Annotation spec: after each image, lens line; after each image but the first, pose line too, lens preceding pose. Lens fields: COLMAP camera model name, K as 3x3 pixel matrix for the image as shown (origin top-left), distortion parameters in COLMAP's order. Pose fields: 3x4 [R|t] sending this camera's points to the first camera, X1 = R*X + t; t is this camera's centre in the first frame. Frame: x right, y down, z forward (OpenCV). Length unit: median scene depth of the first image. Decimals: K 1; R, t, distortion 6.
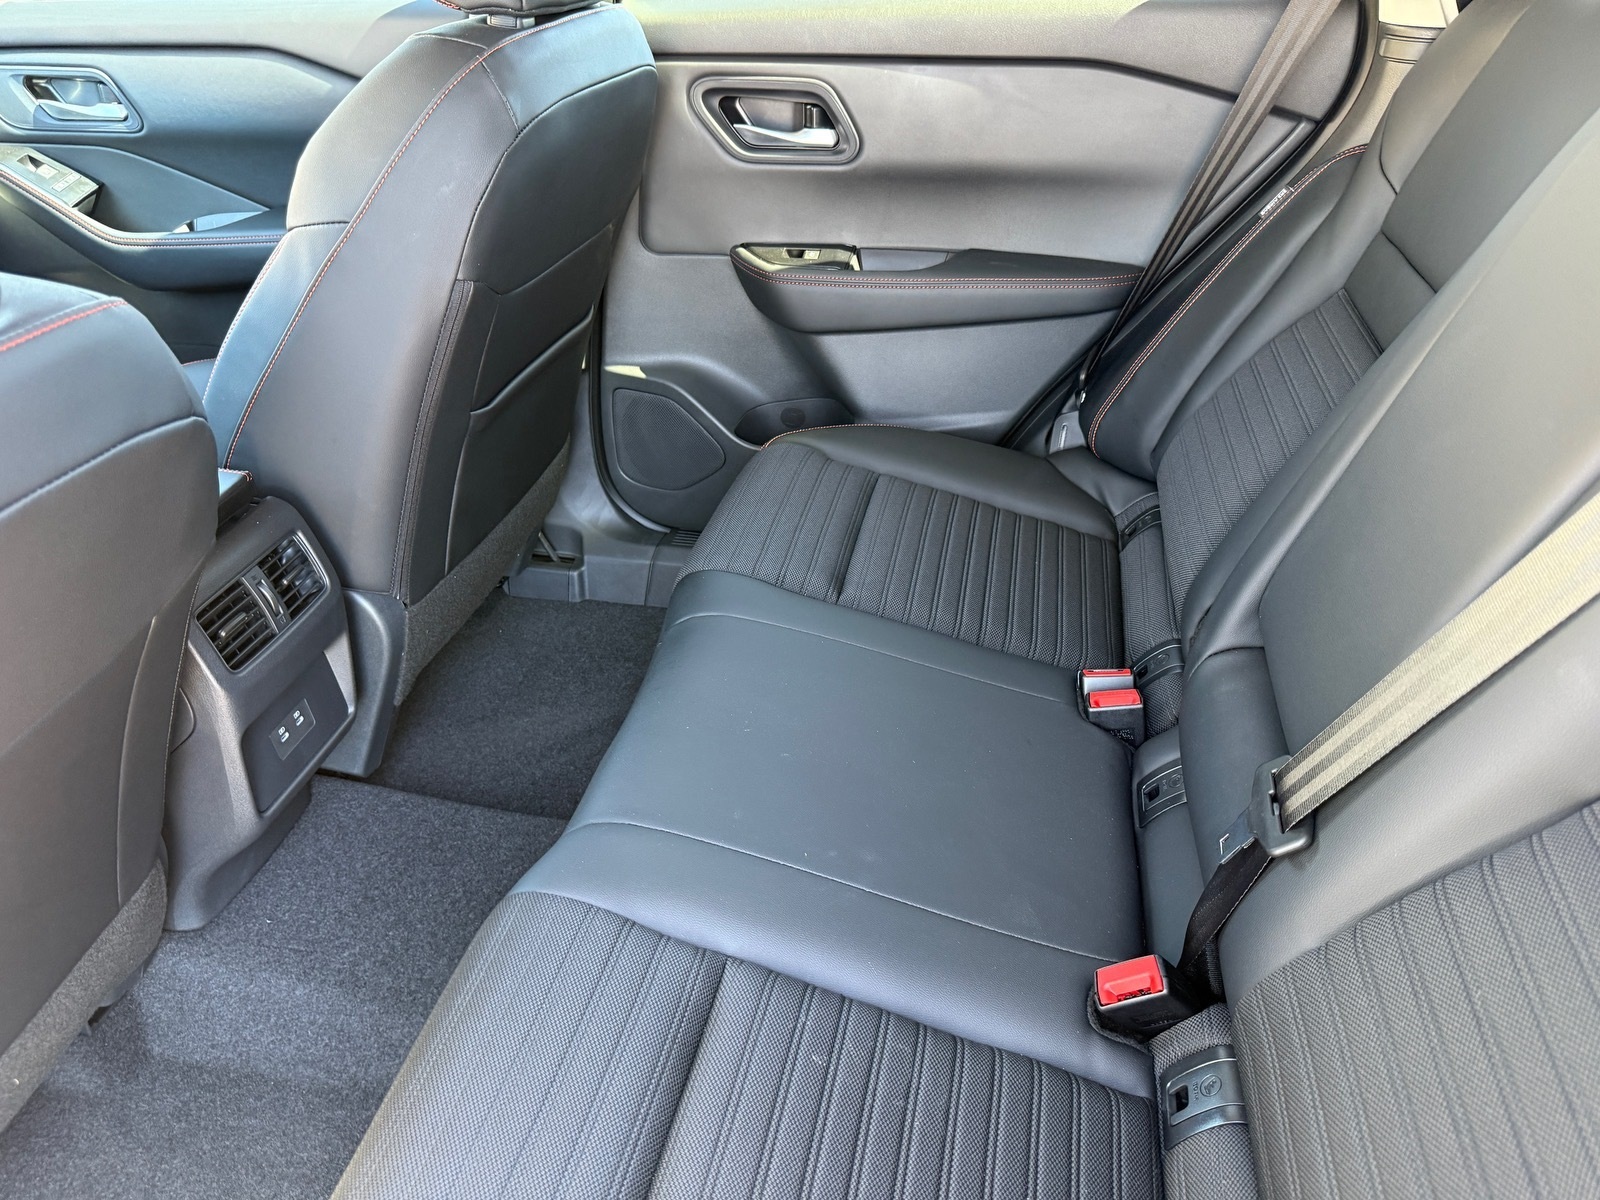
lens RADIAL K [[1109.2, 0, 800.0], [0, 1109.2, 600.0], [0, 0, 1]] dist [0.037651, -0.048455]
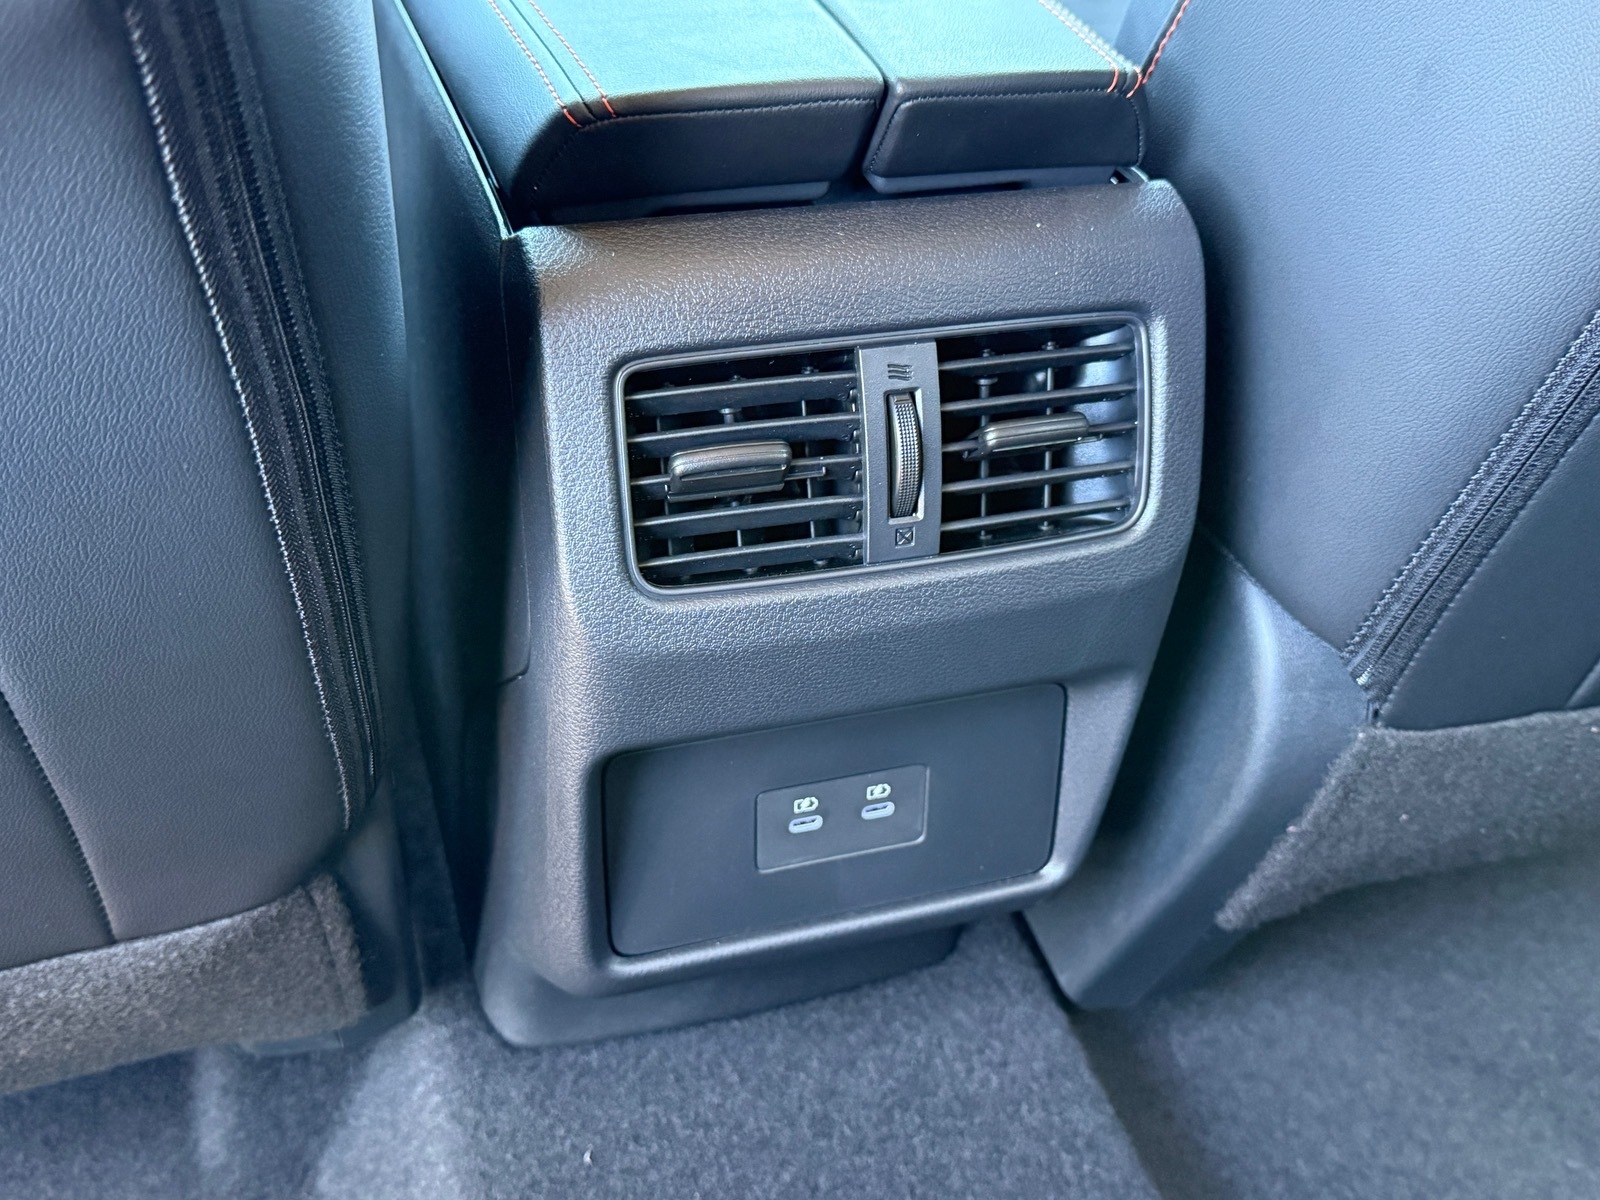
lens RADIAL K [[1830.2, 0, 800.0], [0, 1830.2, 600.0], [0, 0, 1]] dist [-0.007841, -0.003537]
pose [[0.501520, 0.550219, -0.667636, -0.128758], [-0.524832, 0.806979, 0.270808, -0.080498], [0.687772, 0.214581, 0.693488, 0.594644]]
